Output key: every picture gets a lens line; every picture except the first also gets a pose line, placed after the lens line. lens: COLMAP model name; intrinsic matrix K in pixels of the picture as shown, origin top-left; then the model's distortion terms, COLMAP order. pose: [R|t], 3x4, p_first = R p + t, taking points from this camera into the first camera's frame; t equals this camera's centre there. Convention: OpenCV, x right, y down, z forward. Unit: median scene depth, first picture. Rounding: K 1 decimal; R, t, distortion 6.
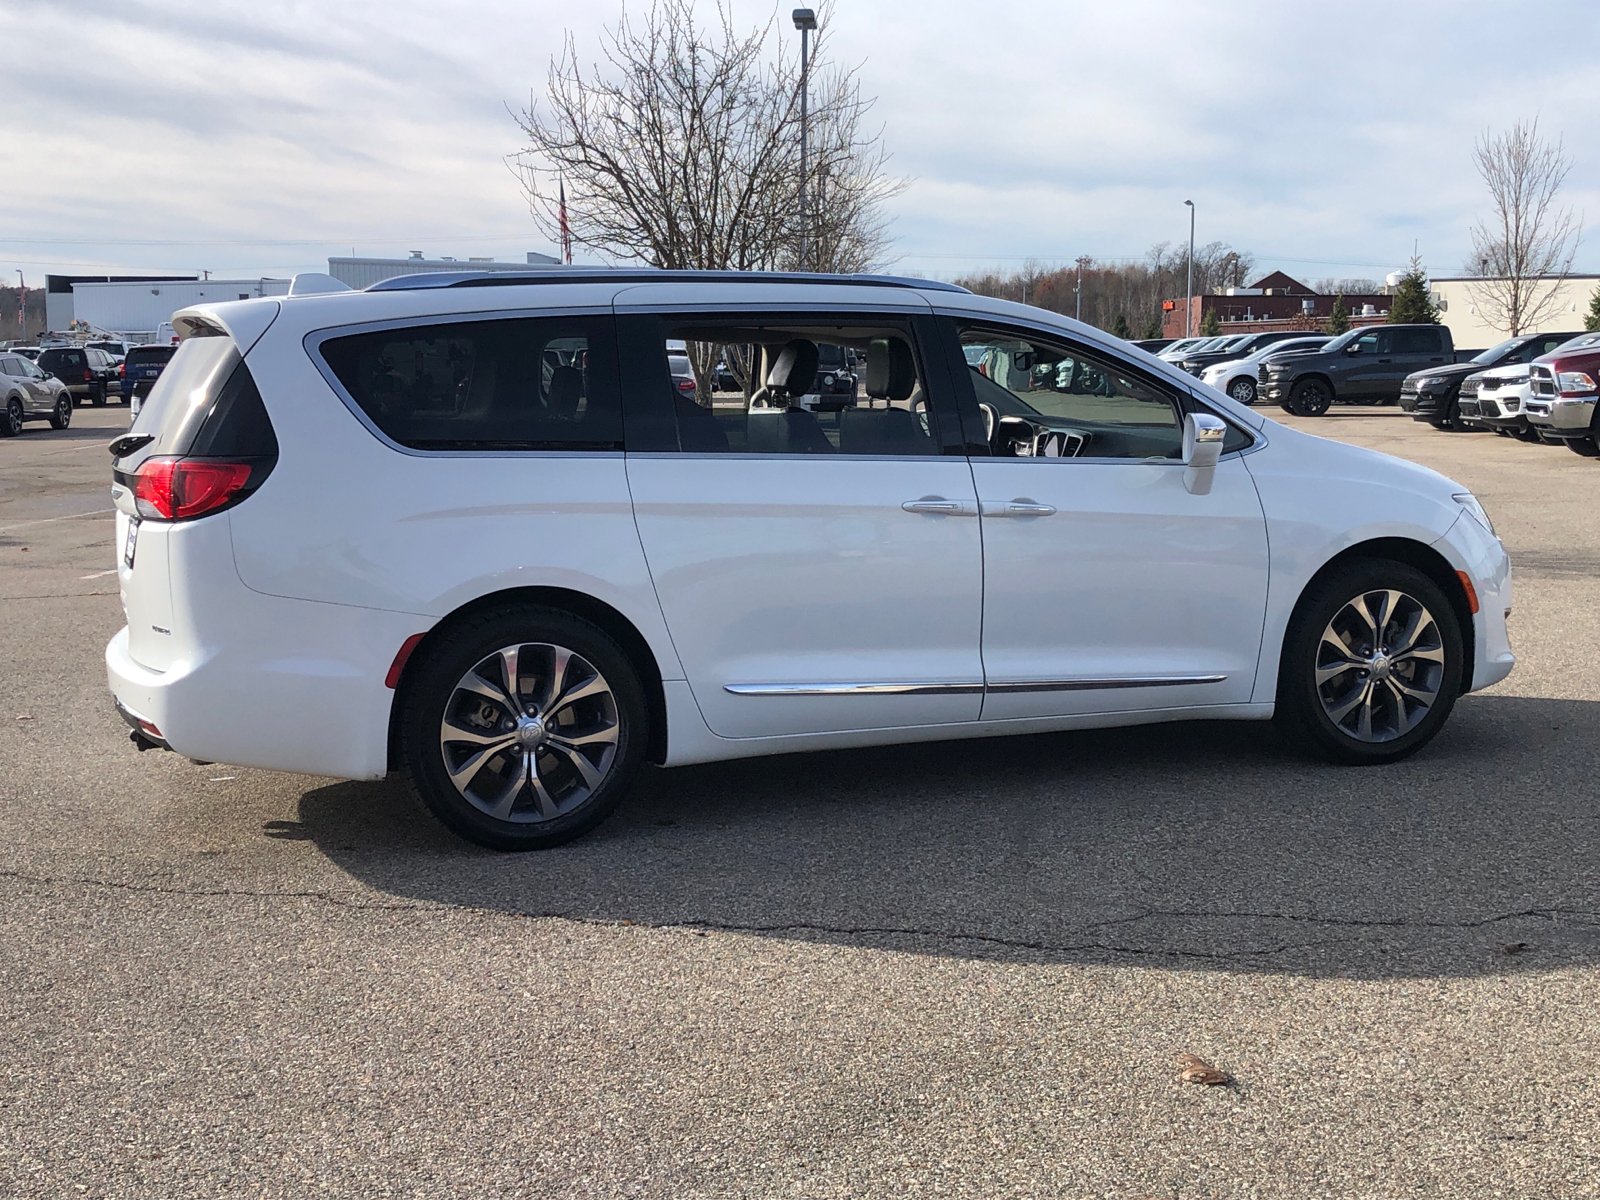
lens RADIAL K [[2063.4, 0, 800.0], [0, 2063.4, 532.6], [0, 0, 1]] dist [0.195575, -0.749318]
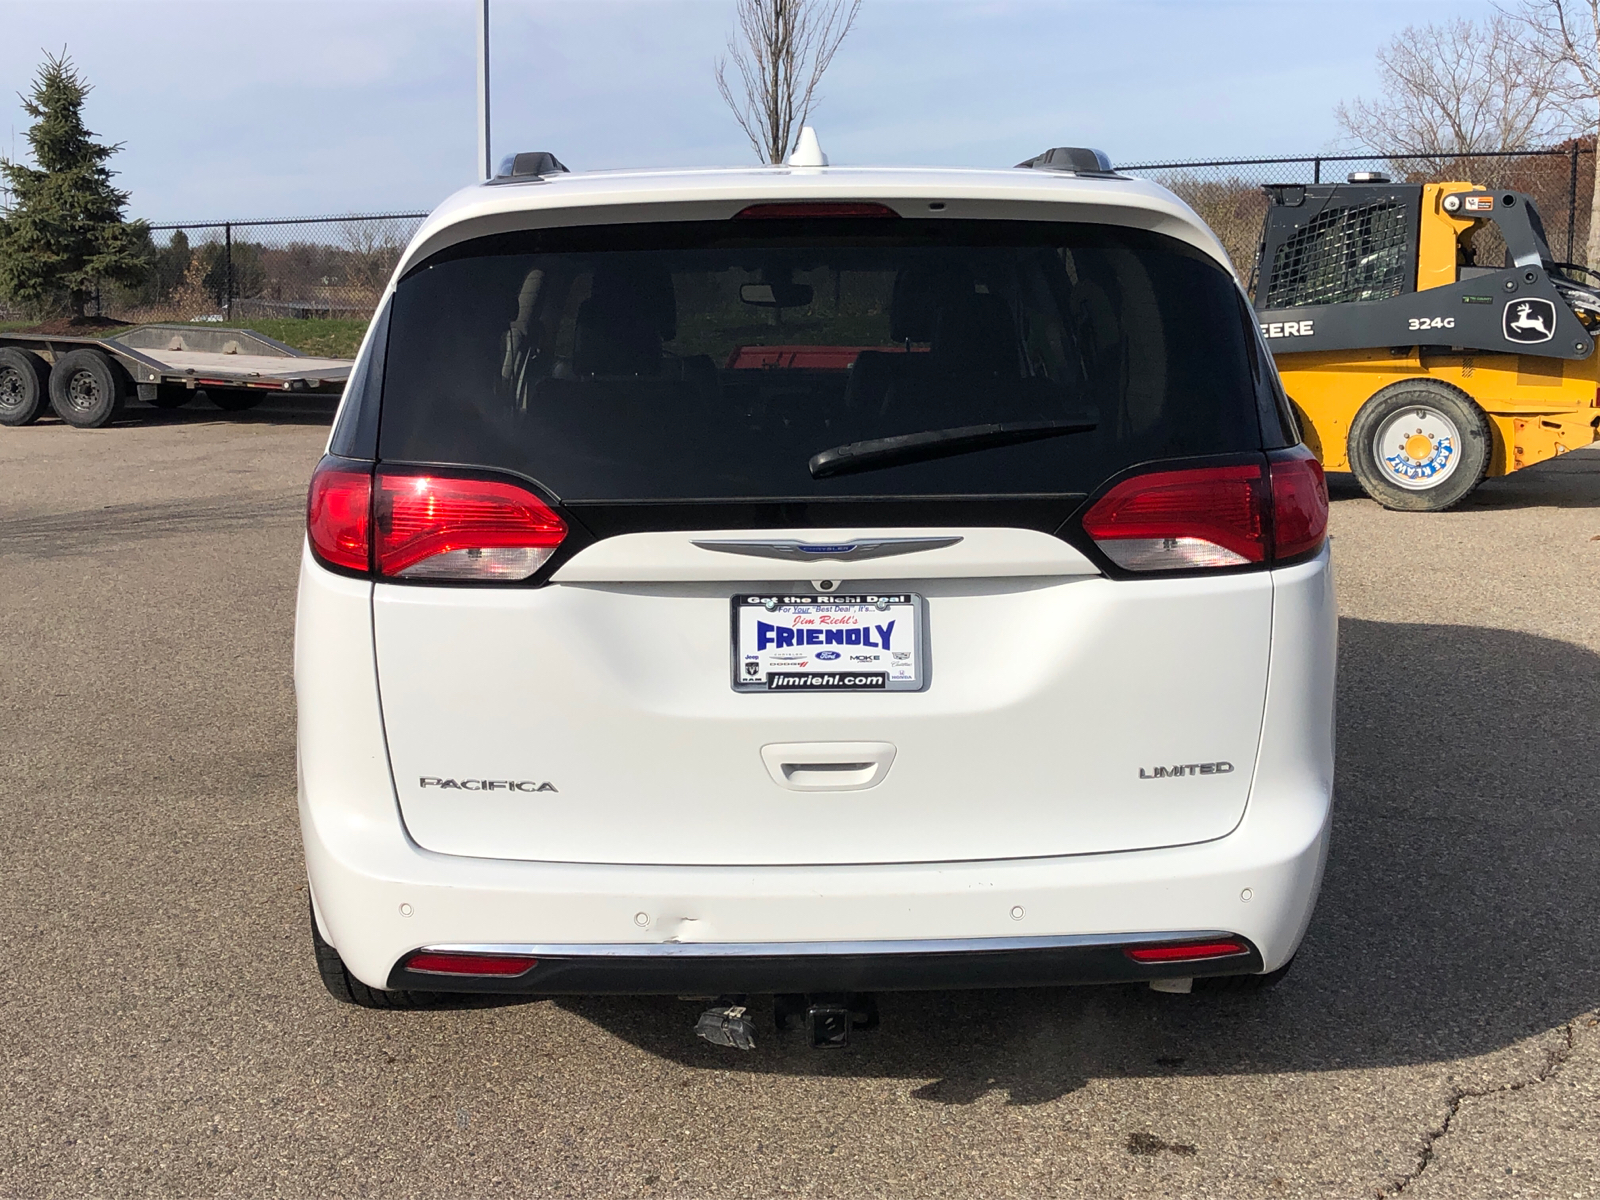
lens RADIAL K [[2063.4, 0, 800.0], [0, 2063.4, 532.6], [0, 0, 1]] dist [0.195575, -0.749318]
pose [[0.342918, -0.096974, 0.934347, -0.780869], [0.072607, 0.994418, 0.076560, -0.060200], [-0.936555, 0.041587, 0.348045, 0.827868]]
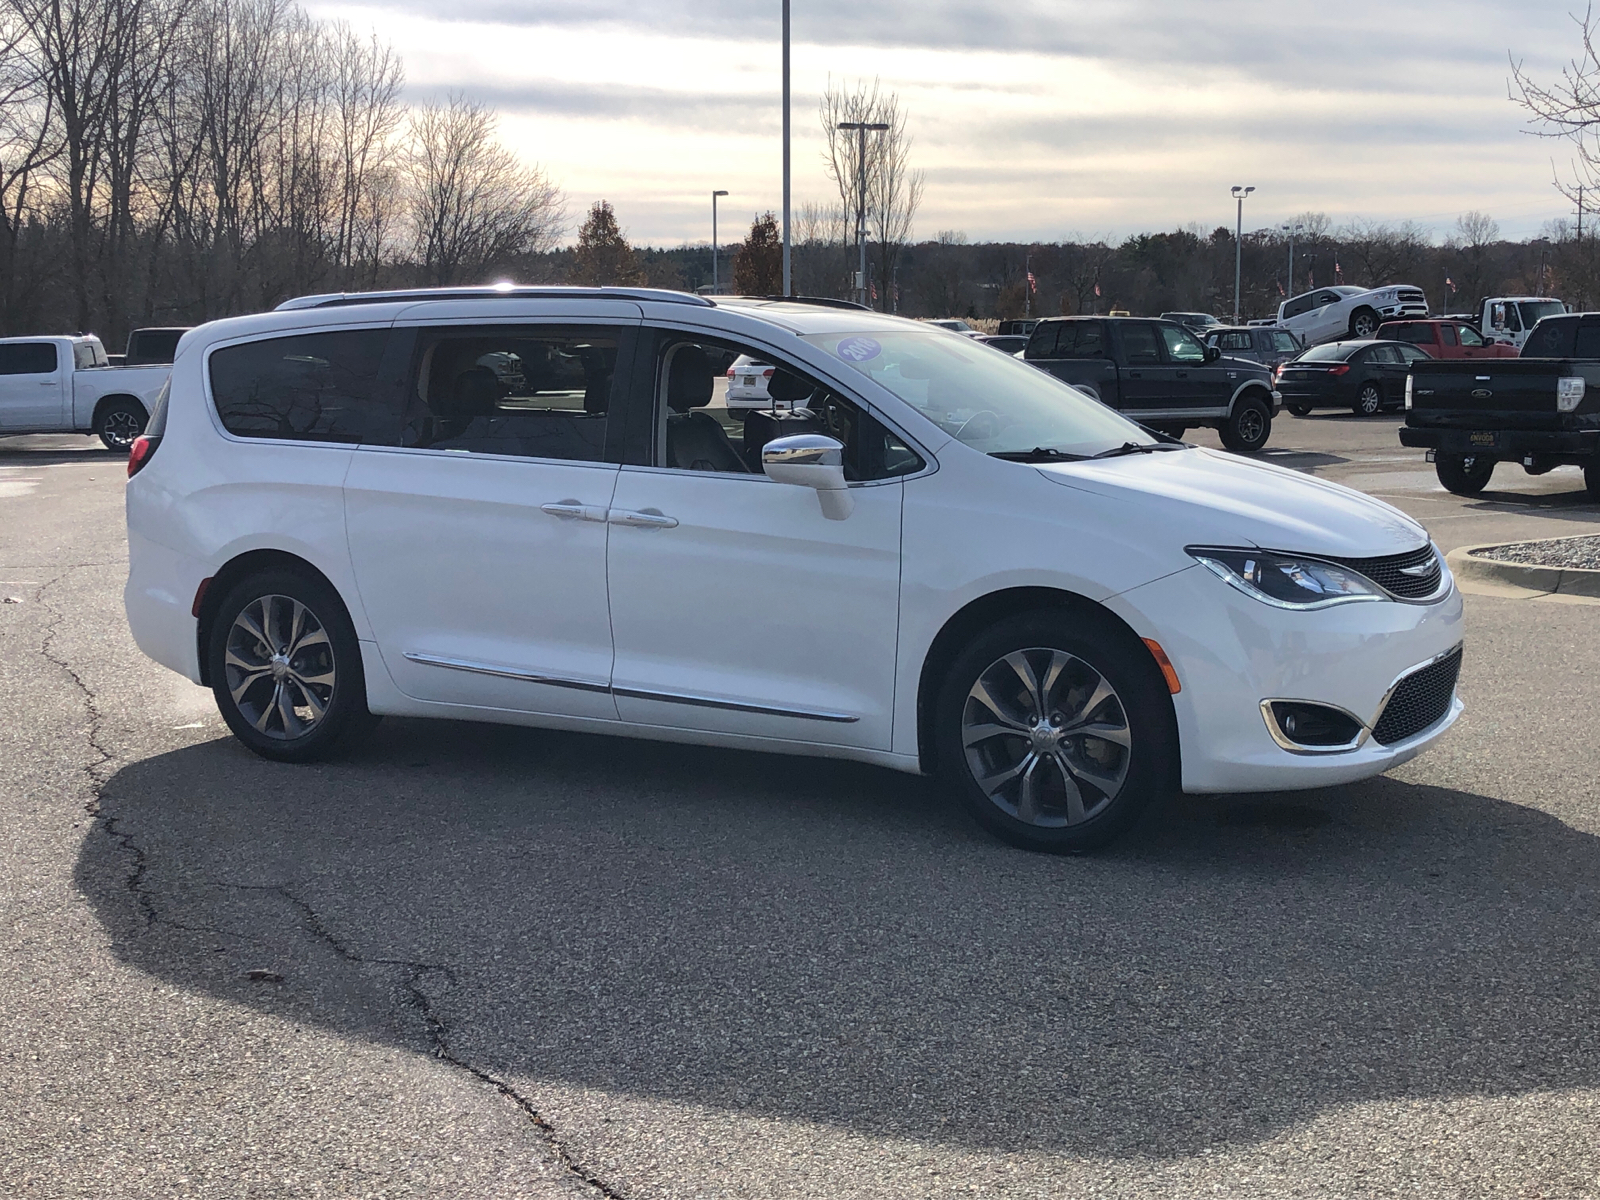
lens RADIAL K [[2063.4, 0, 800.0], [0, 2063.4, 532.6], [0, 0, 1]] dist [0.195575, -0.749318]
pose [[0.614348, 0.076358, -0.785332, 0.959943], [-0.062790, 0.996881, 0.047807, -0.058597], [0.786533, 0.019941, 0.617226, 0.437509]]
